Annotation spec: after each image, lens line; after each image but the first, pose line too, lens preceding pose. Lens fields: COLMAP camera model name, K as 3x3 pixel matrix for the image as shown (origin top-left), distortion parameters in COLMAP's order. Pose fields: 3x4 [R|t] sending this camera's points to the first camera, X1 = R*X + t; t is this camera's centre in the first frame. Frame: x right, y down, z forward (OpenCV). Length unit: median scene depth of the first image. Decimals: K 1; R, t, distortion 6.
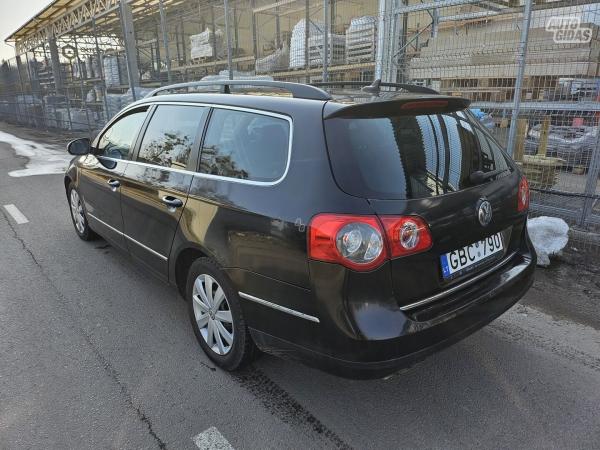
lens RADIAL K [[417.6, 0, 302.1], [0, 417.6, 225.3], [0, 0, 1]] dist [0.042247, -0.051907]
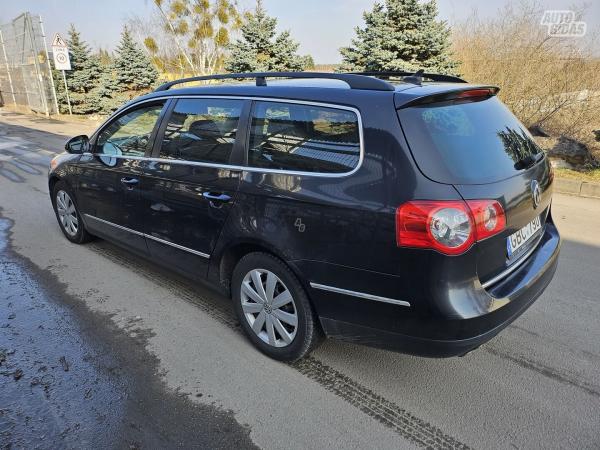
lens RADIAL K [[417.6, 0, 302.1], [0, 417.6, 225.3], [0, 0, 1]] dist [0.042247, -0.051907]
pose [[0.991890, -0.052981, 0.115530, -0.261089], [0.050264, 0.998389, 0.026309, -0.007960], [-0.116738, -0.020289, 0.992955, -0.002015]]
